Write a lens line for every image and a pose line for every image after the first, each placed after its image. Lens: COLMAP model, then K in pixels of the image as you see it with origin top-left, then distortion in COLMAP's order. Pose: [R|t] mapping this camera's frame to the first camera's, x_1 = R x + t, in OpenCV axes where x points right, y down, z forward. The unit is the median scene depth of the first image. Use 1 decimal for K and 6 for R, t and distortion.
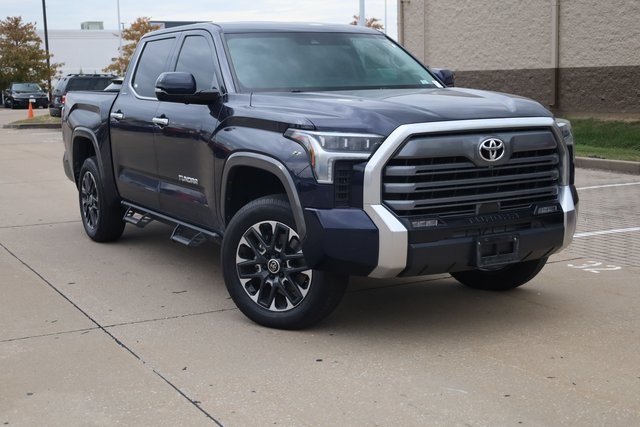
lens RADIAL K [[899.2, 0, 320.0], [0, 899.2, 168.0], [0, 0, 1]] dist [0.066869, 0.043142]
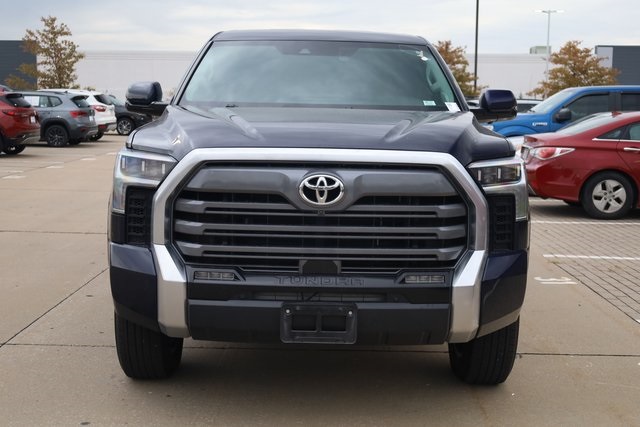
lens RADIAL K [[899.2, 0, 320.0], [0, 899.2, 168.0], [0, 0, 1]] dist [0.066869, 0.043142]
pose [[0.879928, 0.071418, -0.469708, 0.538879], [-0.084047, 0.996444, -0.005941, -0.033595], [0.467613, 0.044705, 0.882802, 0.334659]]
